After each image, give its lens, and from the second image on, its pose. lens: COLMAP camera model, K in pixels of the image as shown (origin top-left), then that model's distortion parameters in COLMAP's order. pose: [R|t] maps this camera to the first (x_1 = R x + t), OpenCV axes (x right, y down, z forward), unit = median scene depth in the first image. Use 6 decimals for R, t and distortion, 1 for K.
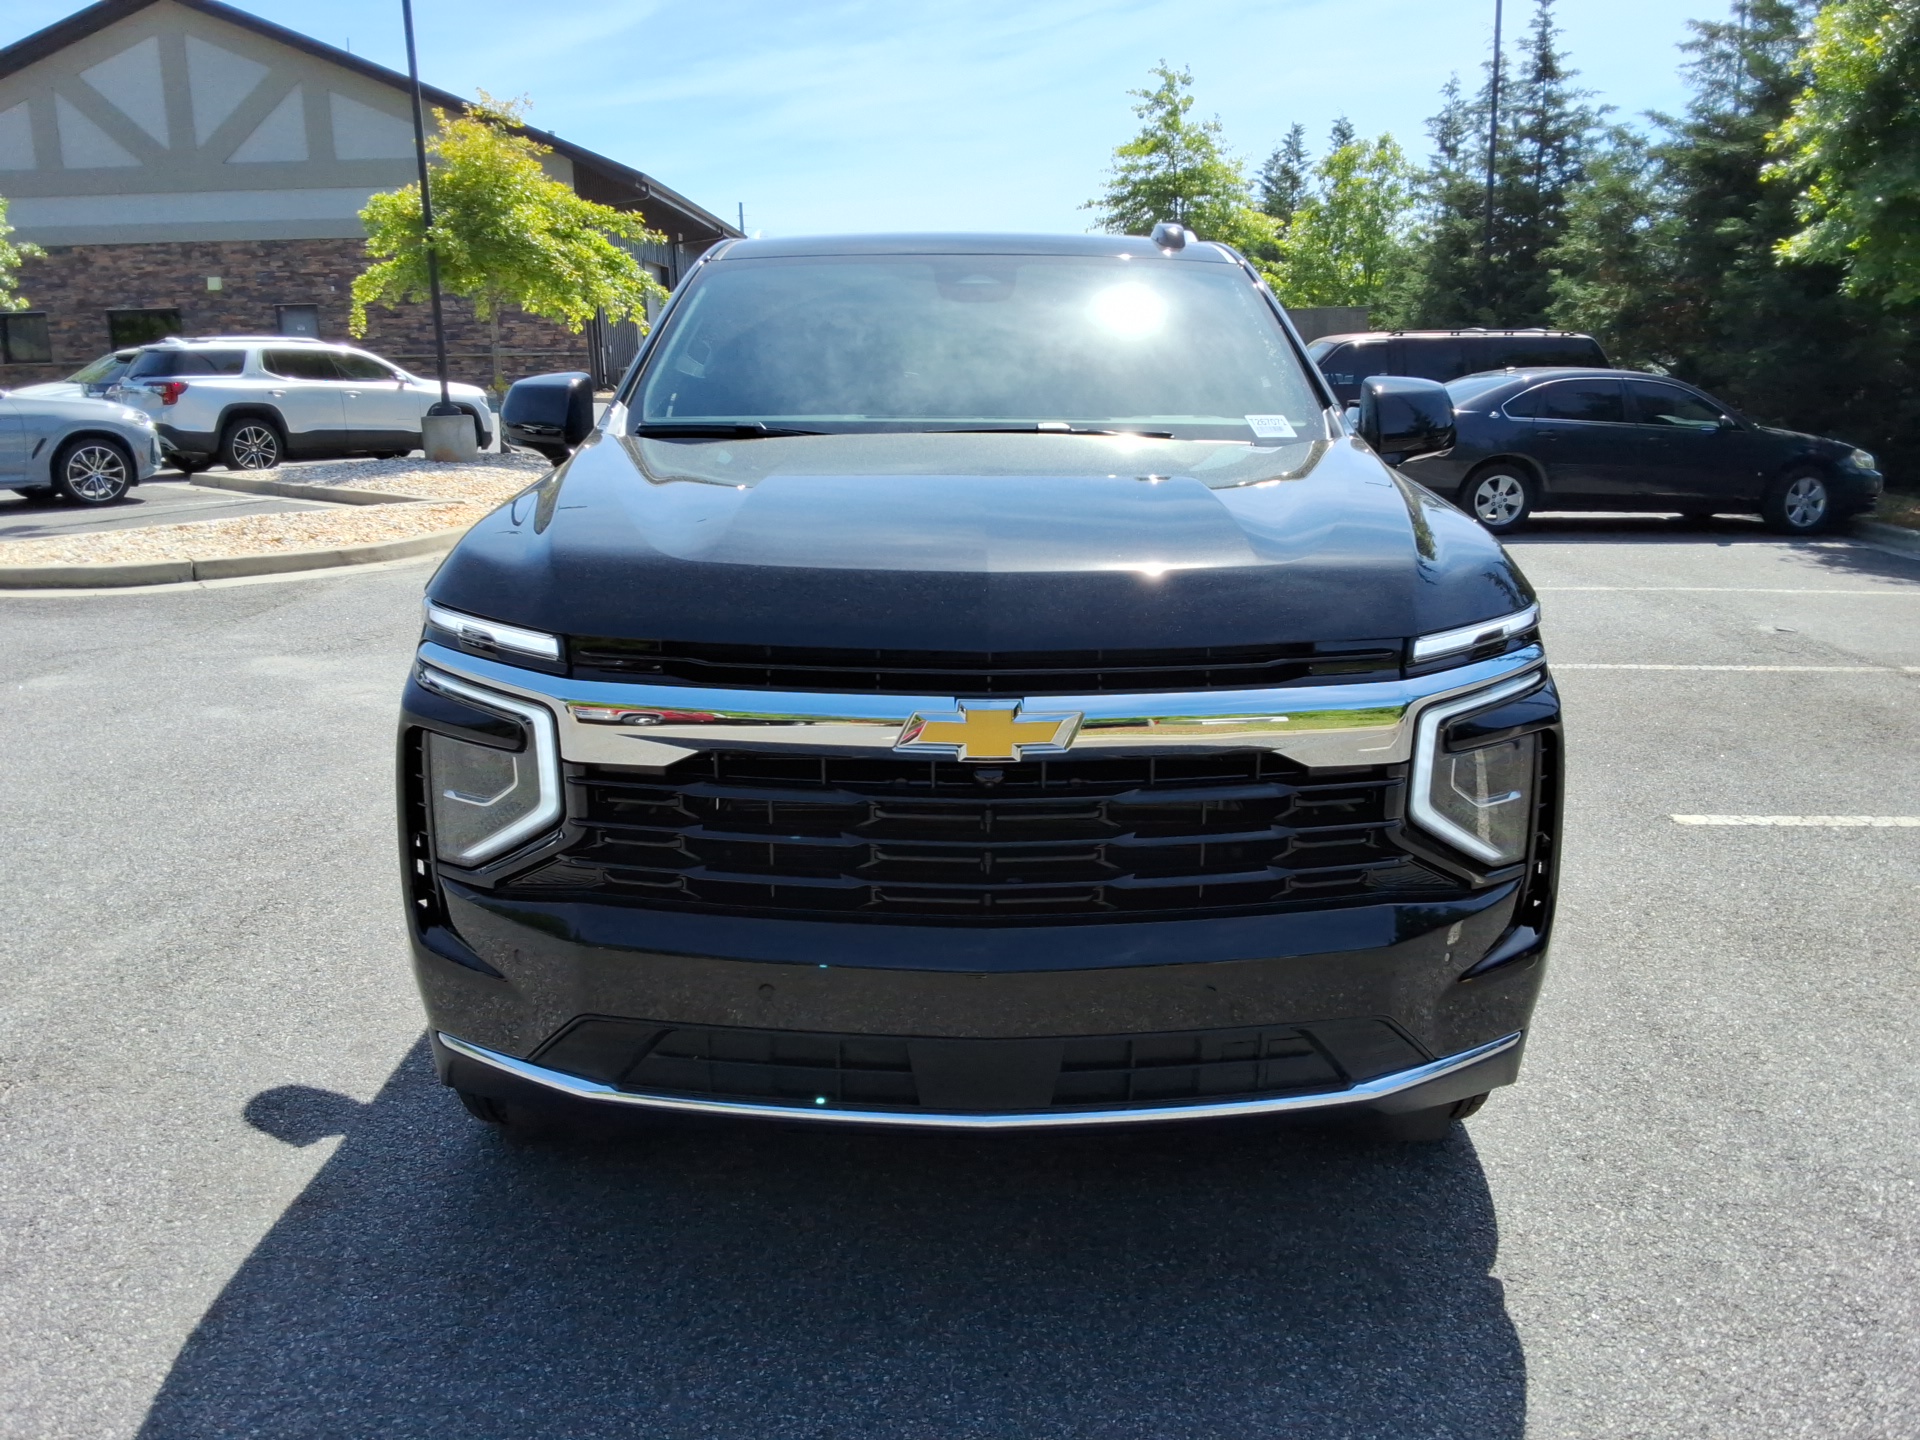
lens RADIAL K [[1563.5, 0, 975.7], [0, 1563.5, 715.1], [0, 0, 1]] dist [0.099980, -0.159668]
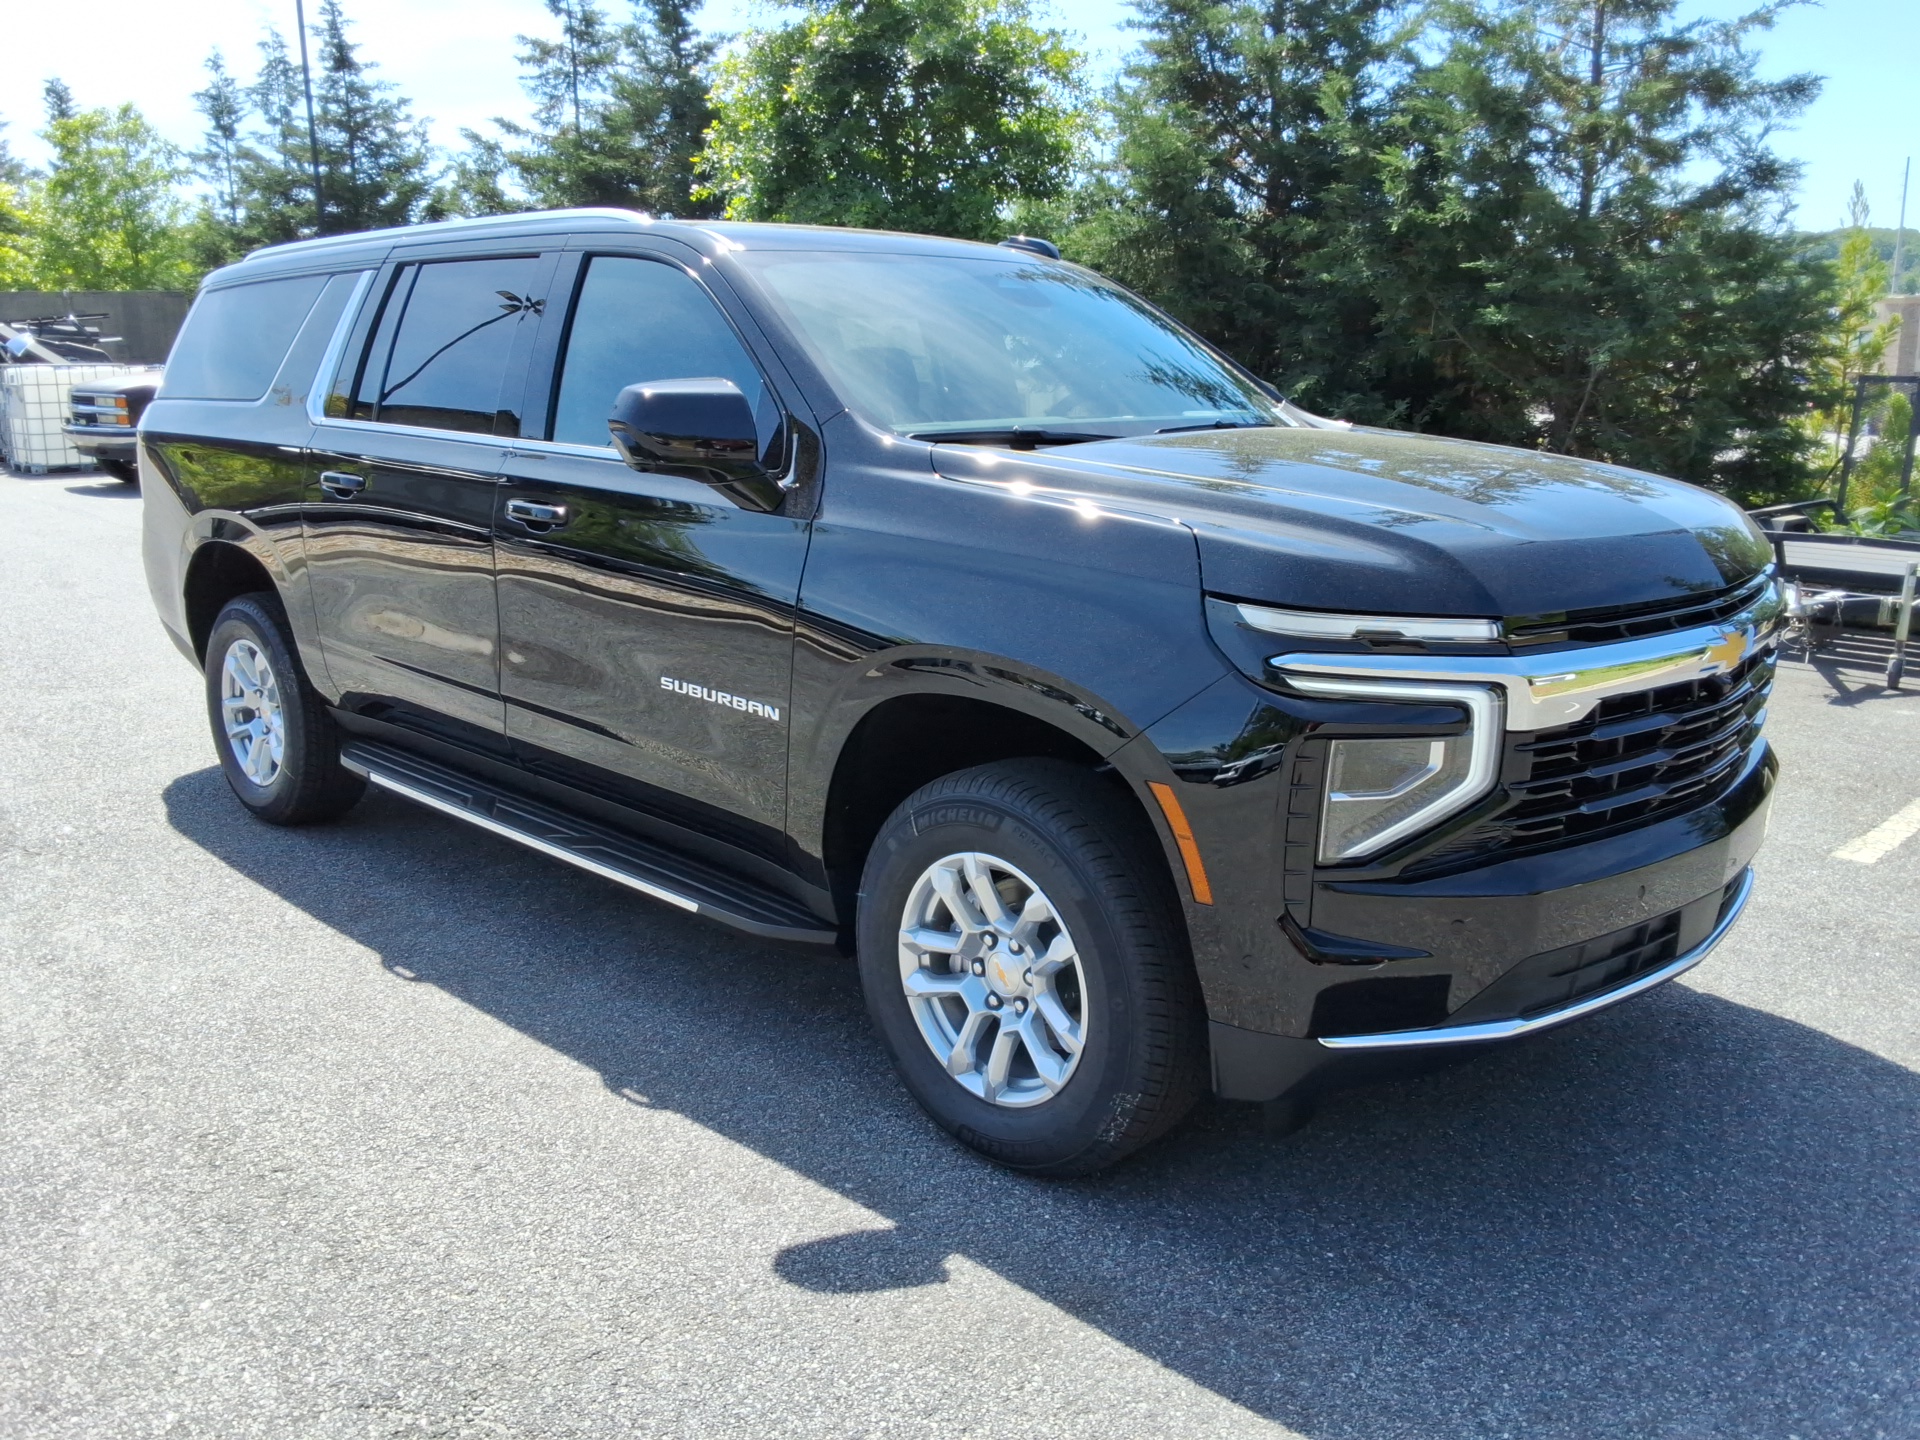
lens RADIAL K [[1563.5, 0, 975.7], [0, 1563.5, 715.1], [0, 0, 1]] dist [0.099980, -0.159668]
pose [[0.690215, -0.156283, 0.706526, -0.160628], [0.153028, 0.985840, 0.068572, -0.014248], [-0.707238, 0.060789, 0.704358, 0.061002]]
